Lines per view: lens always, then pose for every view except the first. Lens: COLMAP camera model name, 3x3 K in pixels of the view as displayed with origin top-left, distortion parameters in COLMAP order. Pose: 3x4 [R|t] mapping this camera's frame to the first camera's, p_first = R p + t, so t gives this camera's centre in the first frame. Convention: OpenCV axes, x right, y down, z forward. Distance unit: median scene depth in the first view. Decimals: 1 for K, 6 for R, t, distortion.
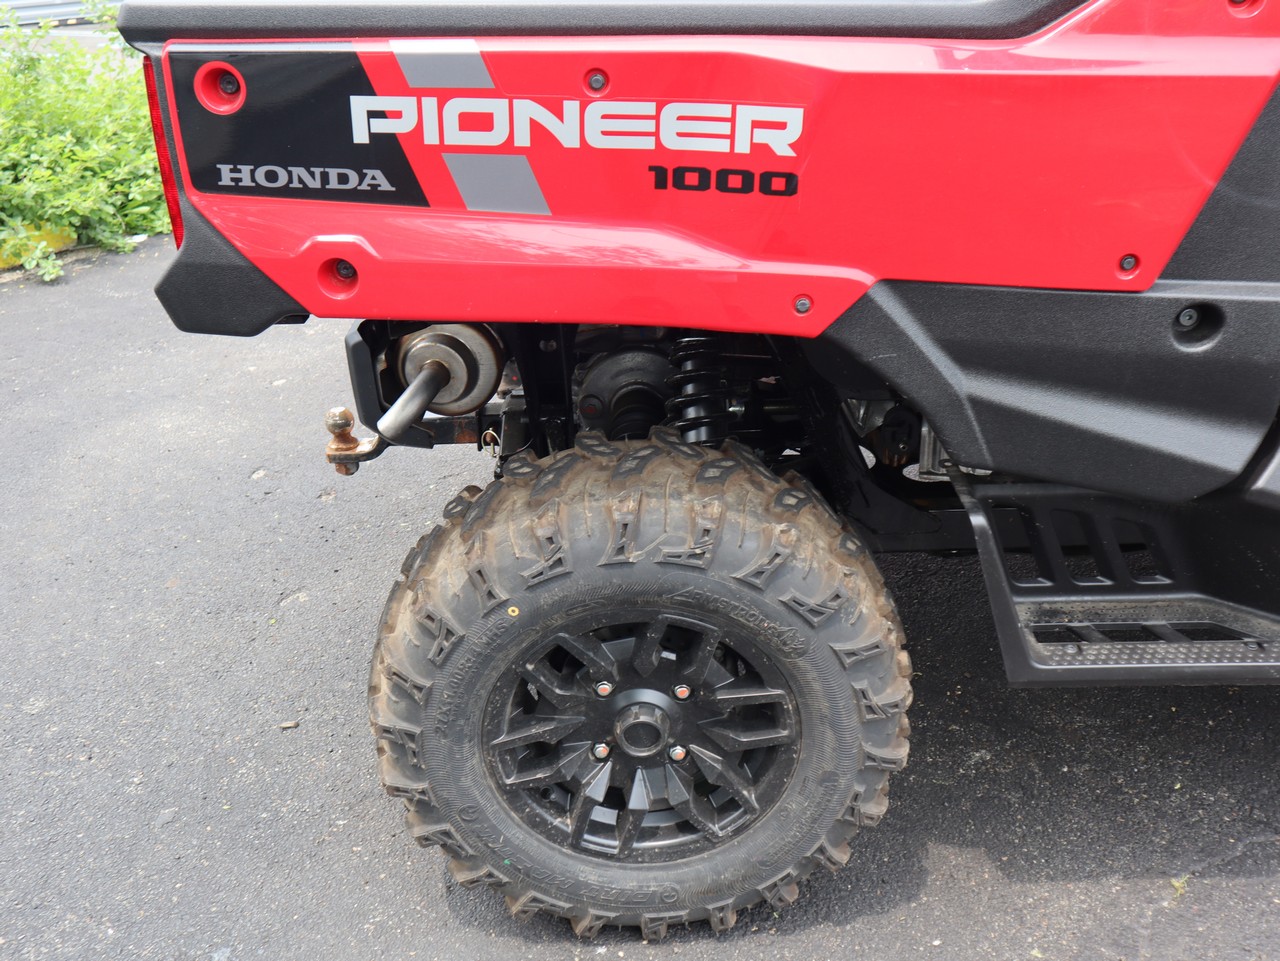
lens RADIAL K [[1260.8, 0, 641.7], [0, 1260.8, 476.0], [0, 0, 1]] dist [-0.037825, 0.023245]
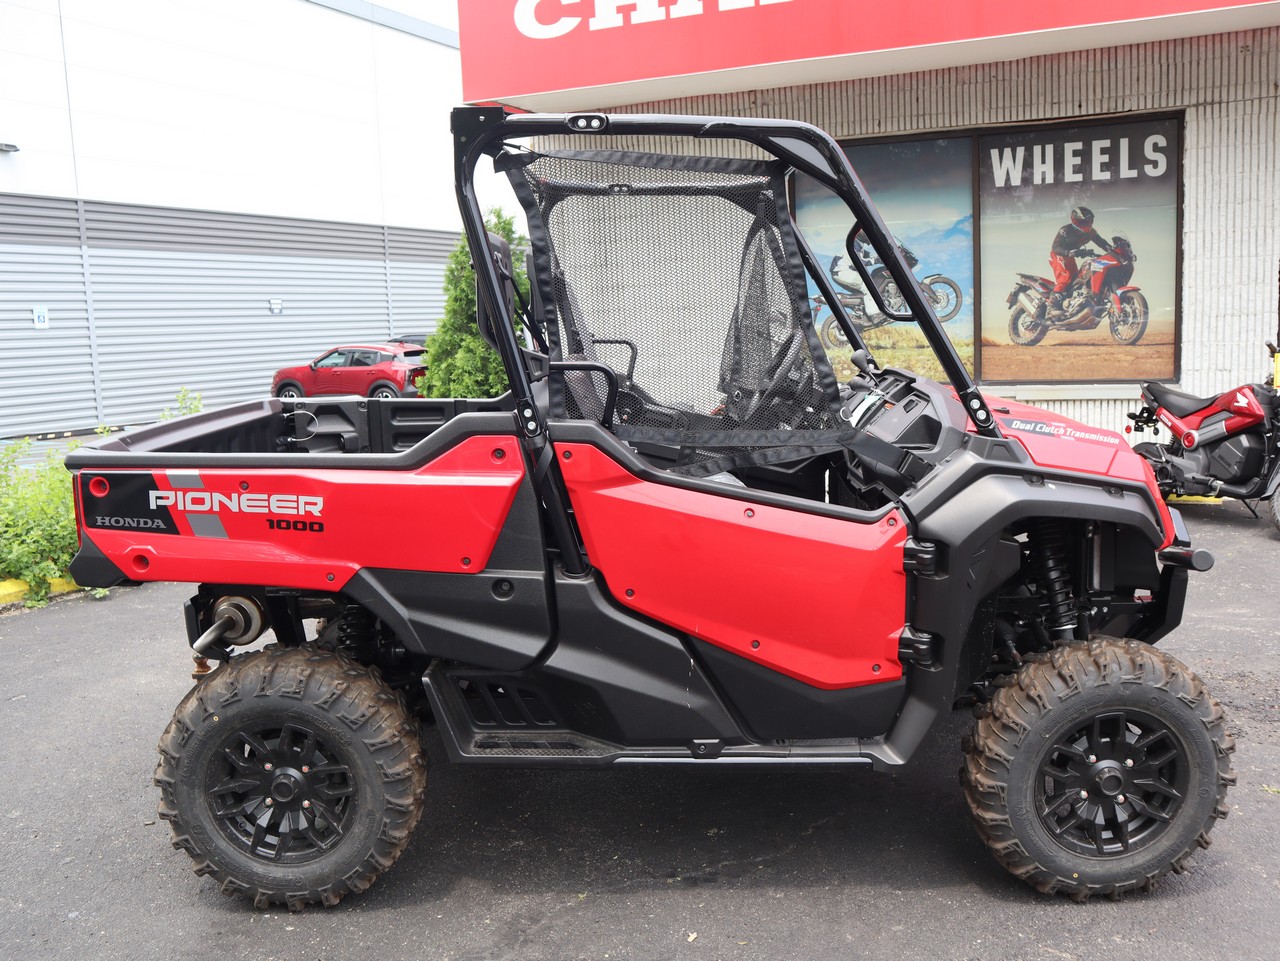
lens RADIAL K [[1120.9, 0, 656.8], [0, 1120.9, 486.3], [0, 0, 1]] dist [-0.091120, 0.082751]
pose [[0.999788, 0.008658, -0.018701, 0.671224], [-0.013590, 0.959171, -0.282500, 0.243697], [0.015492, 0.282694, 0.959085, -0.900793]]
